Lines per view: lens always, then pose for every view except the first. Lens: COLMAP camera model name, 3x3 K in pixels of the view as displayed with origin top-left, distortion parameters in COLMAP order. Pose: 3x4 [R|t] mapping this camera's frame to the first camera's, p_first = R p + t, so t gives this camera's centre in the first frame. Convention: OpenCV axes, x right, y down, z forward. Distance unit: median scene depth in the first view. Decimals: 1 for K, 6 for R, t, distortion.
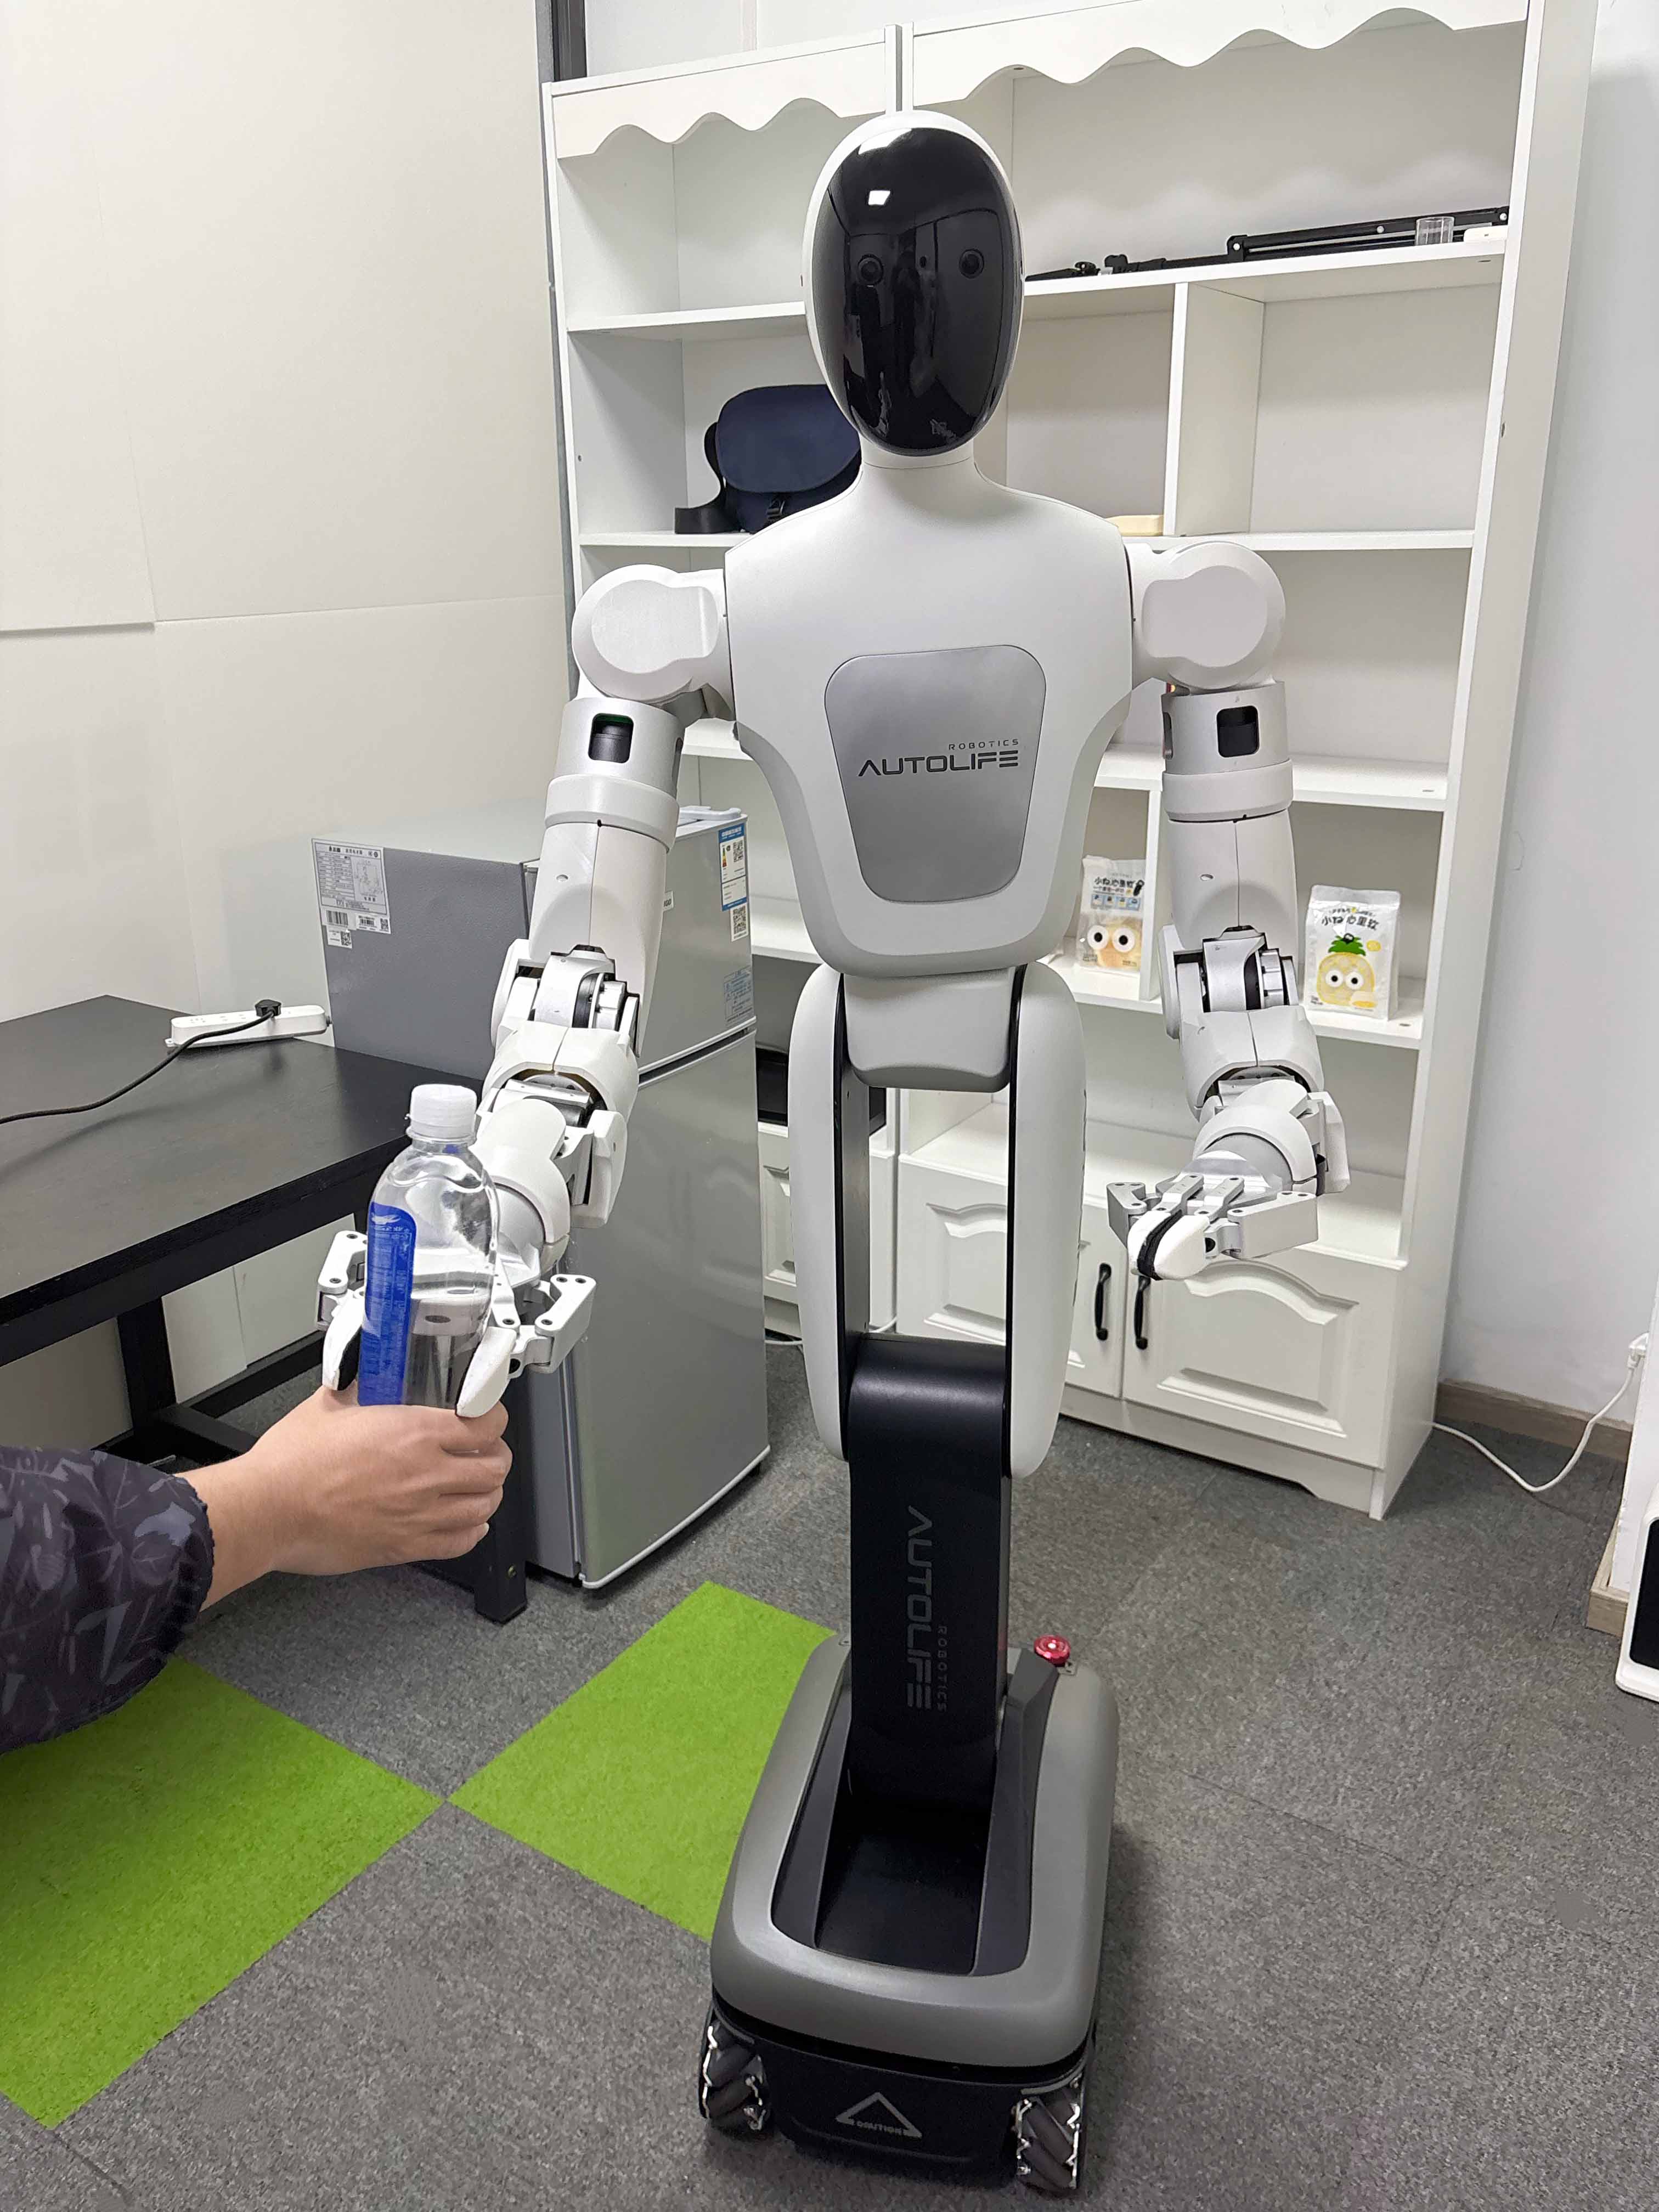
lens RADIAL K [[1792.7, 0, 829.5], [0, 1792.7, 1106.0], [0, 0, 1]] dist [0.124484, -0.080757]
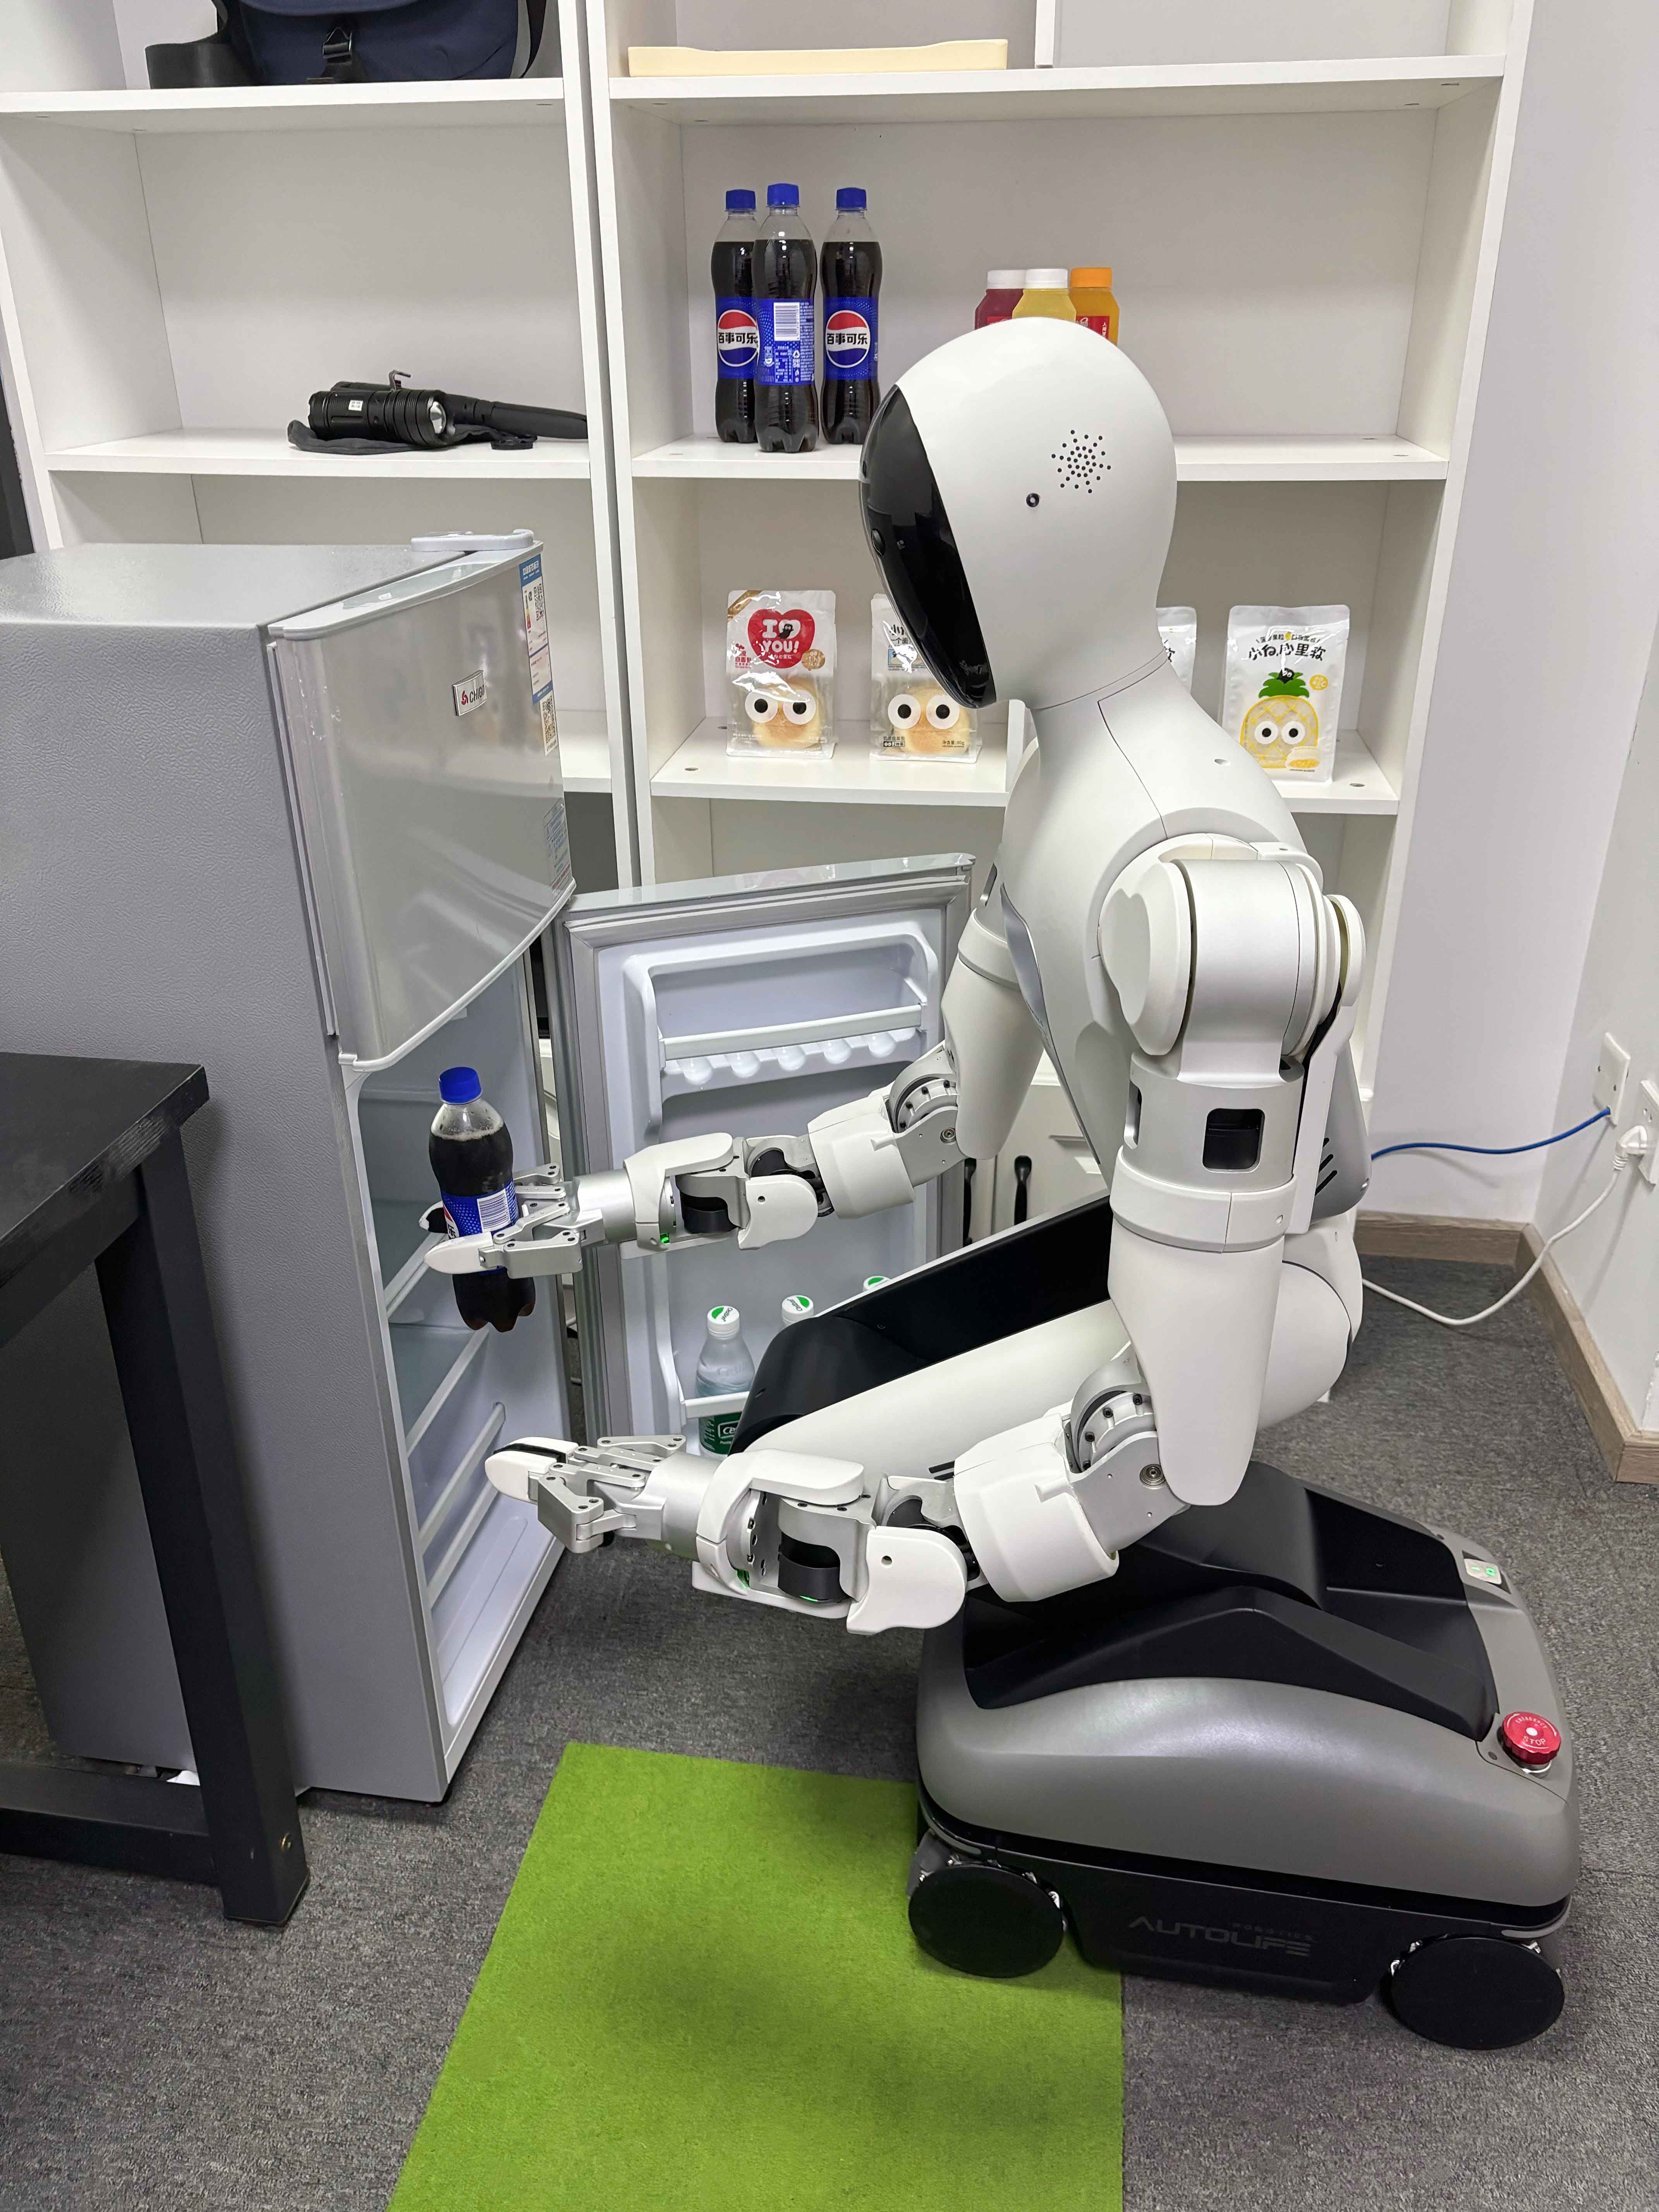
lens RADIAL K [[1792.7, 0, 829.5], [0, 1792.7, 1106.0], [0, 0, 1]] dist [0.124484, -0.080757]
pose [[0.917494, -0.173700, 0.357816, -0.181148], [0.133042, 0.981808, 0.135474, -0.045081], [-0.374838, -0.076692, 0.923913, 0.369582]]
